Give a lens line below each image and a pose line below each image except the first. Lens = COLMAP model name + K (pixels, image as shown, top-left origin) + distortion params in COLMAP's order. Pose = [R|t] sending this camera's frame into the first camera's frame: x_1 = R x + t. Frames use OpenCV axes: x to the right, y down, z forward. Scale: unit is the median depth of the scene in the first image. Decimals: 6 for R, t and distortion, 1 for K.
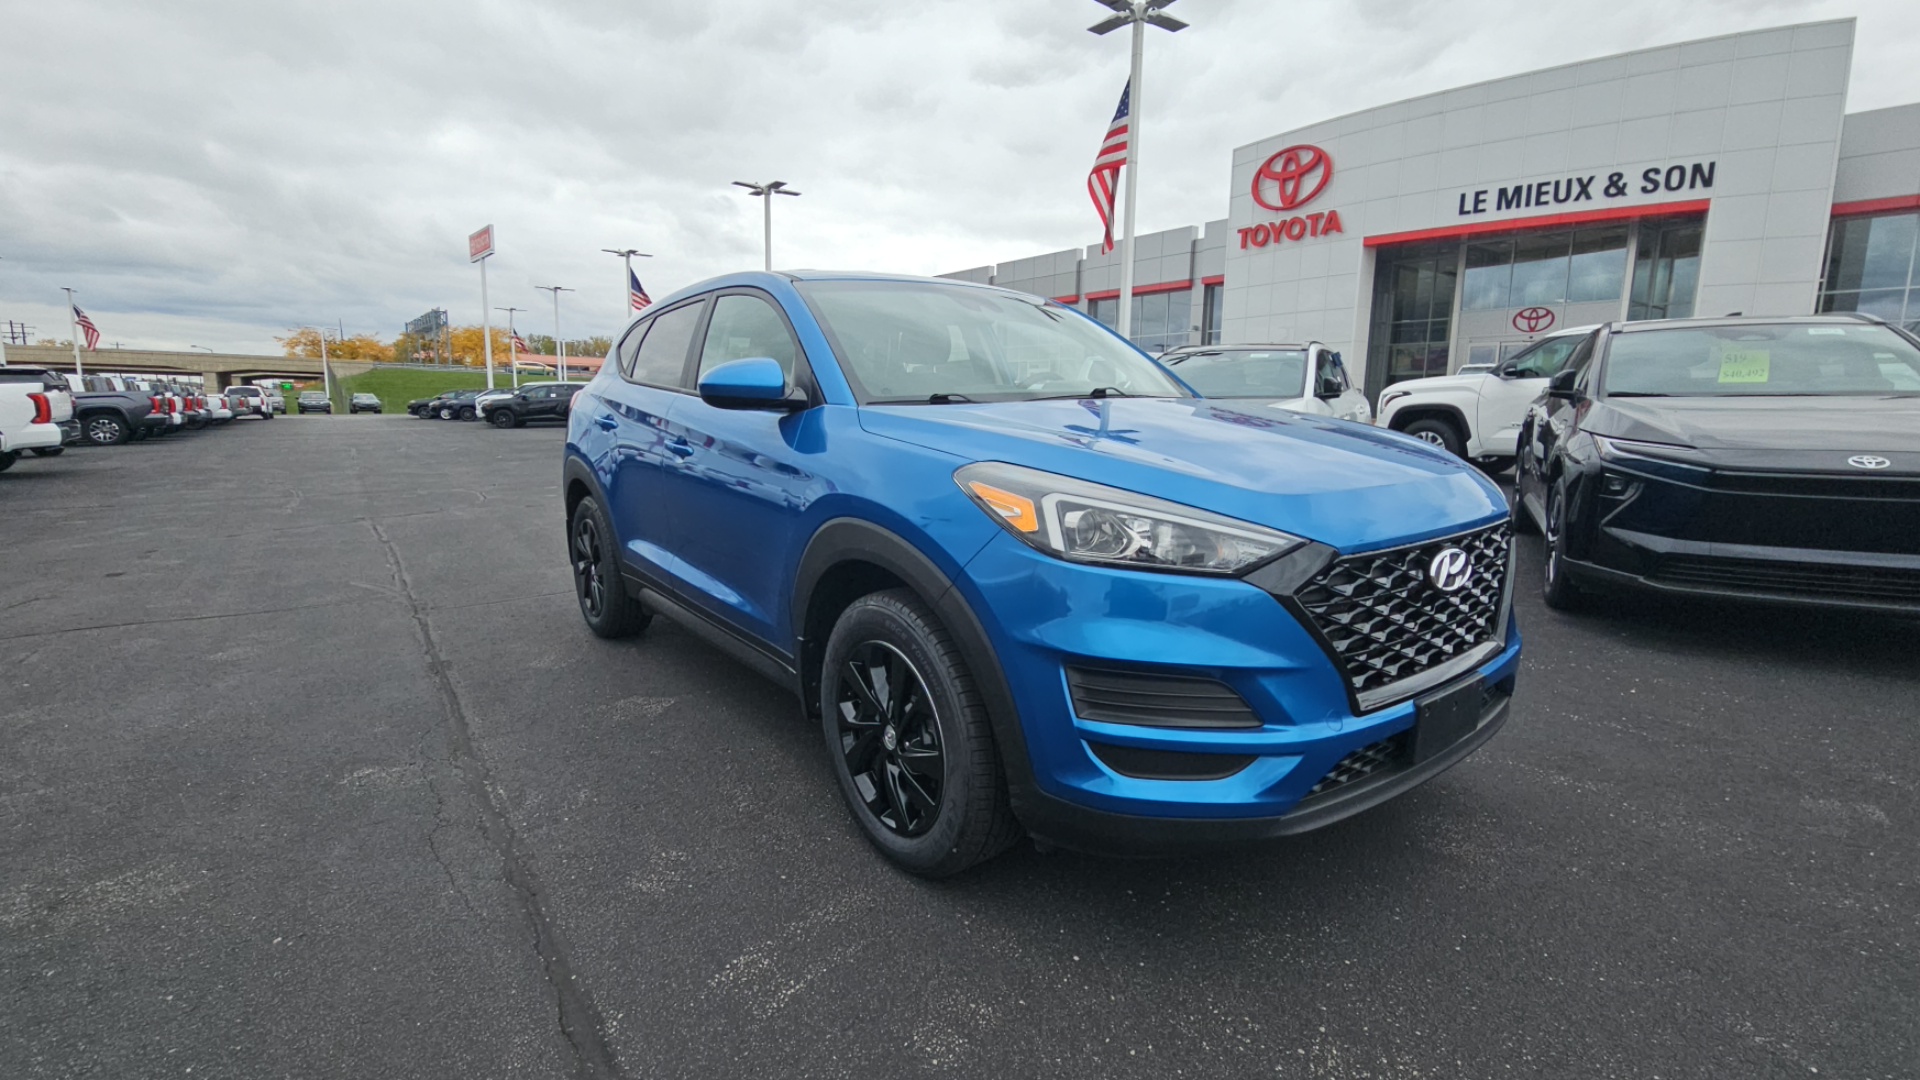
lens RADIAL K [[859.4, 0, 973.5], [0, 859.4, 538.8], [0, 0, 1]] dist [0.007898, -0.006654]
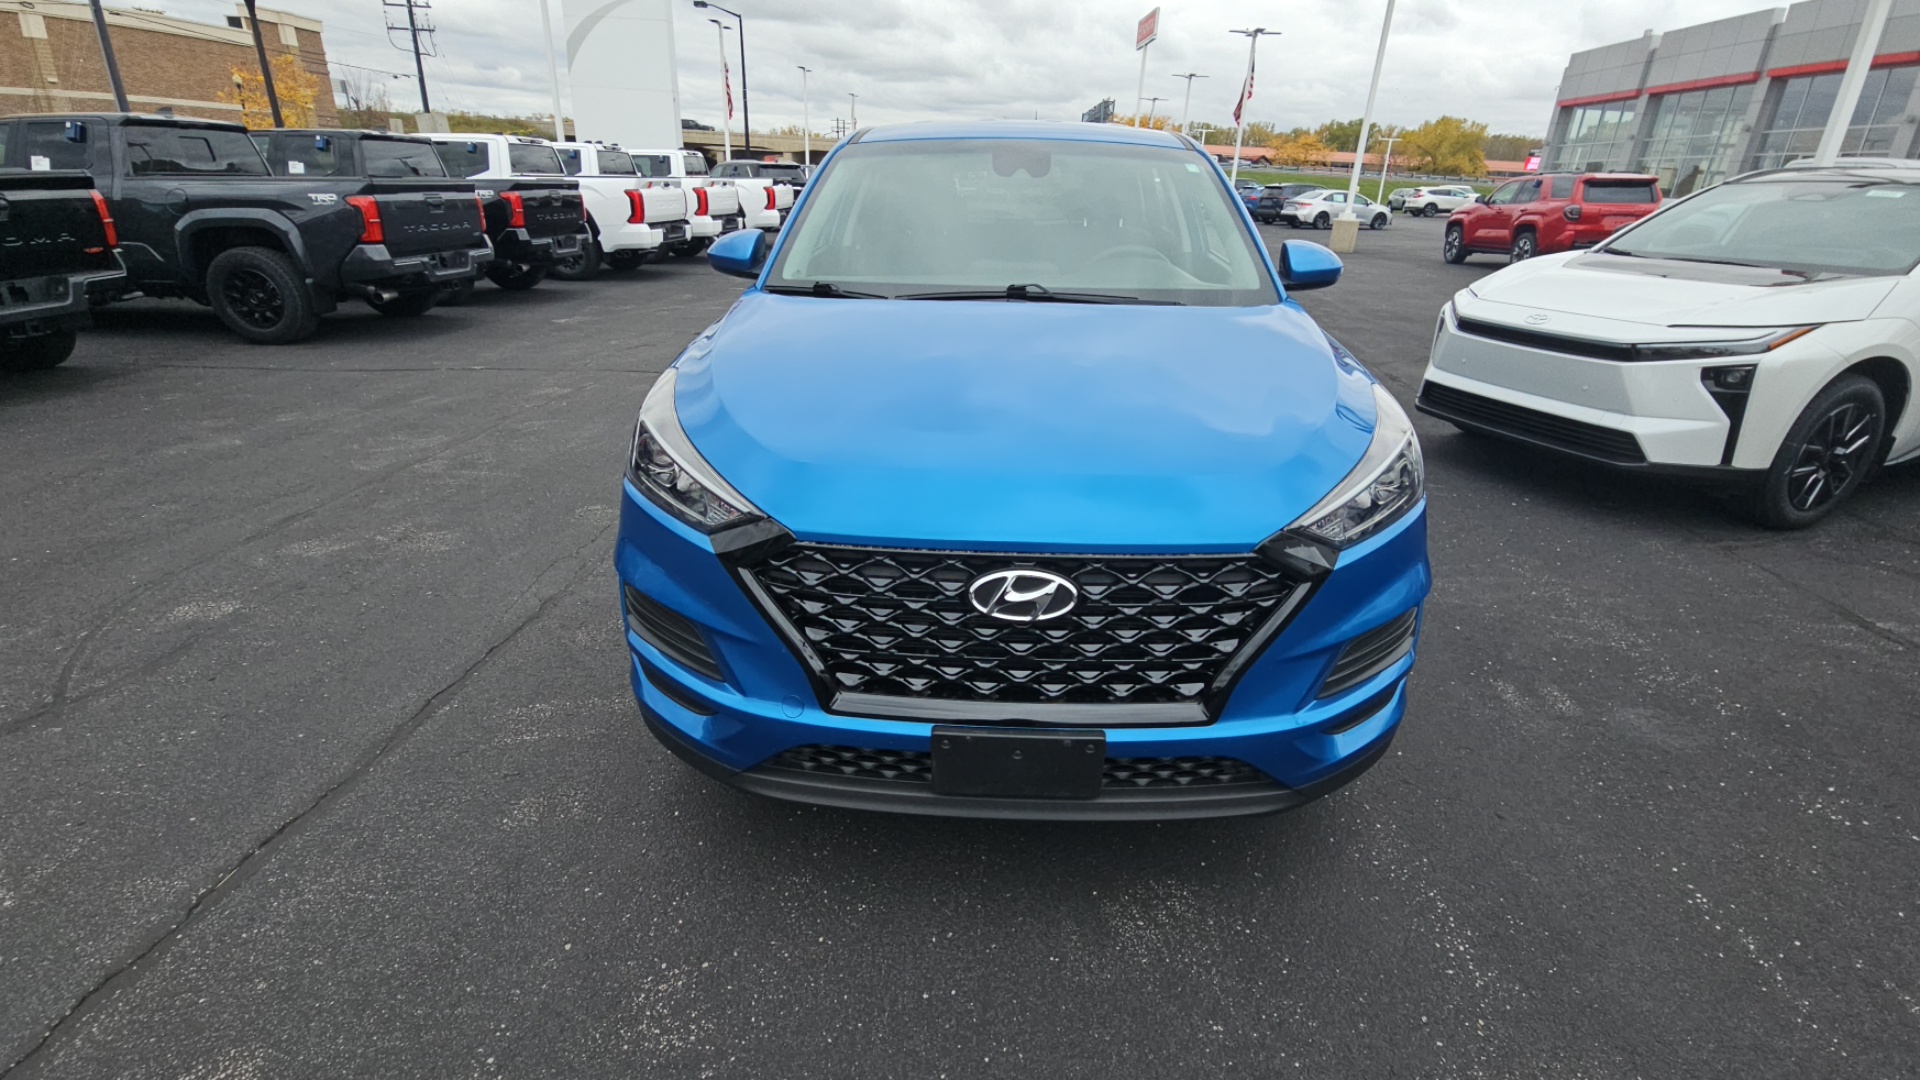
lens RADIAL K [[859.4, 0, 968.4], [0, 859.4, 539.7], [0, 0, 1]] dist [0.007898, -0.006654]
pose [[0.769583, 0.262777, -0.581971, 0.791924], [-0.128813, 0.956550, 0.261572, -0.173667], [0.625419, -0.126336, 0.769993, 0.310413]]
